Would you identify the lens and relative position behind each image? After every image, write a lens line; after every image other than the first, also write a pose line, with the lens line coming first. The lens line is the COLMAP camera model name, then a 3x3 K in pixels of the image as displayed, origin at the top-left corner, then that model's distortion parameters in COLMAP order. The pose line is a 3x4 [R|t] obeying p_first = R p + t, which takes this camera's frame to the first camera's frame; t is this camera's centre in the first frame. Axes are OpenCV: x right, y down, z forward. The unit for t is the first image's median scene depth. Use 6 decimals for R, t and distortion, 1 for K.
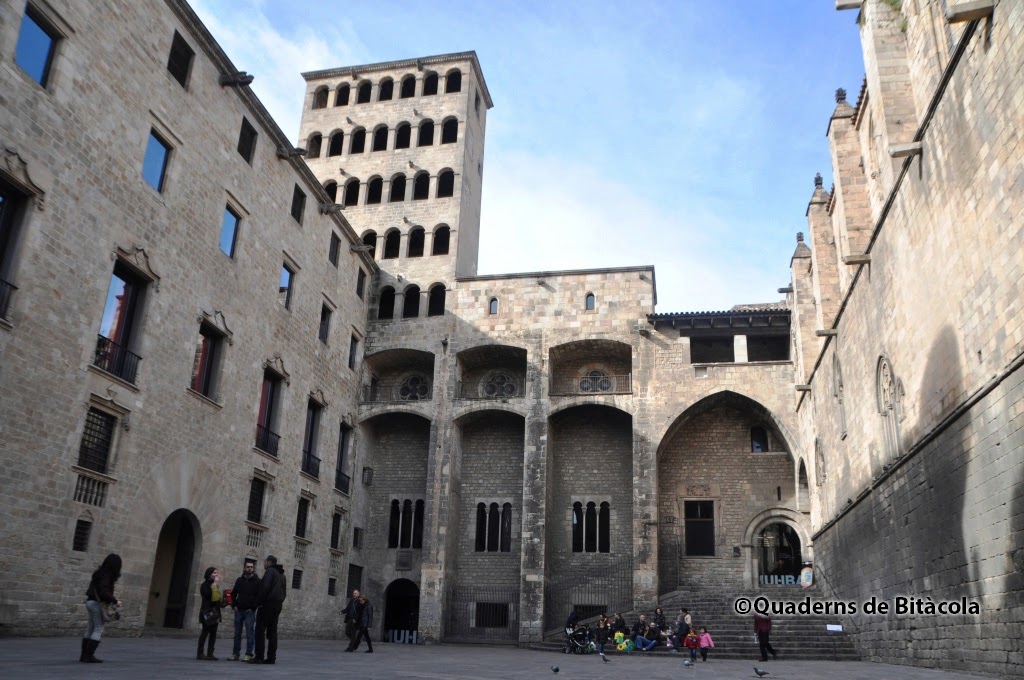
lens RADIAL K [[952.8, 0, 583.6], [0, 952.8, 341.3], [0, 0, 1]] dist [-0.116509, 0.170748]
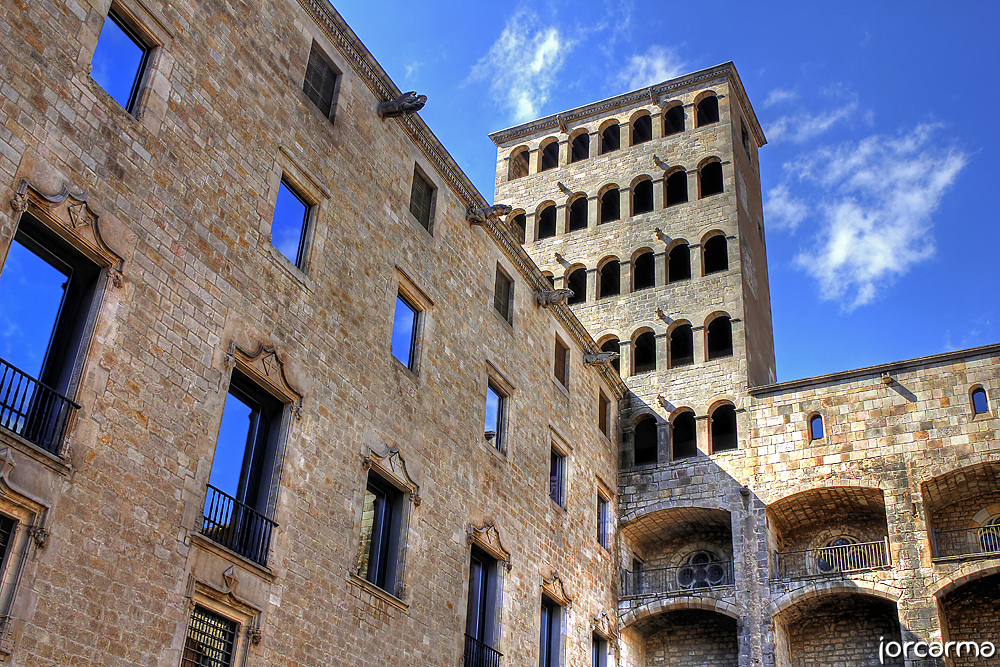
lens RADIAL K [[1131.7, 0, 500.0], [0, 1131.7, 333.5], [0, 0, 1]] dist [-0.100186, 0.040148]
pose [[0.955168, -0.122802, -0.269395, -0.091783], [0.067556, 0.976318, -0.205523, 0.042775], [0.288254, 0.178110, 0.940843, 0.250523]]
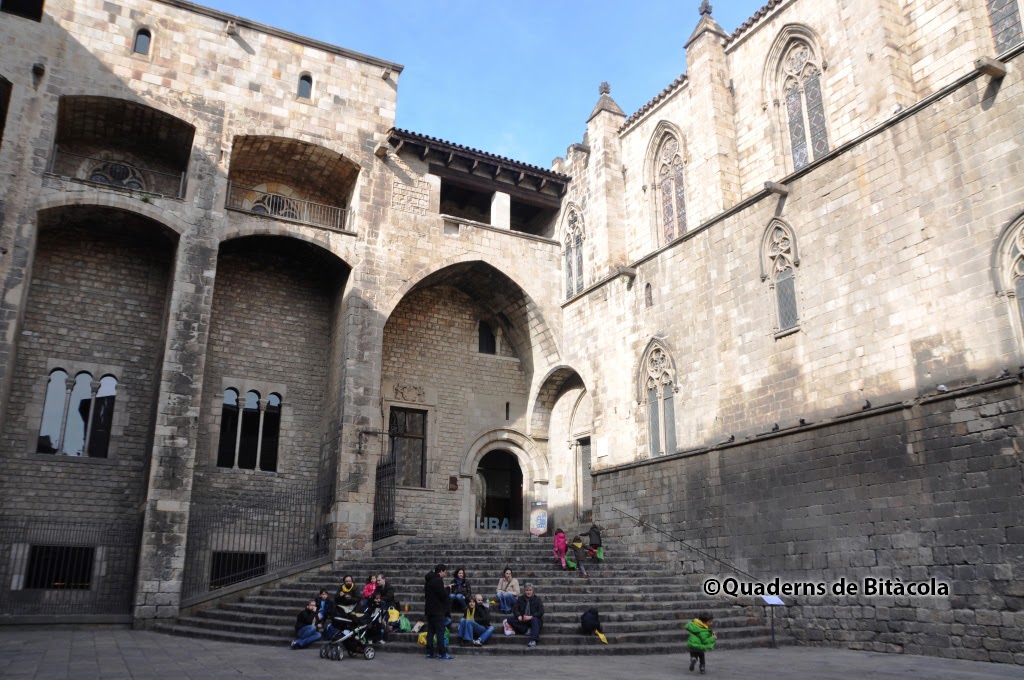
lens RADIAL K [[814.7, 0, 527.4], [0, 814.7, 350.9], [0, 0, 1]] dist [-0.139306, 0.139243]
pose [[0.777719, 0.153782, 0.609511, -0.186359], [-0.183718, 0.982885, -0.013567, 0.119886], [-0.601166, -0.101427, 0.792661, 0.479049]]
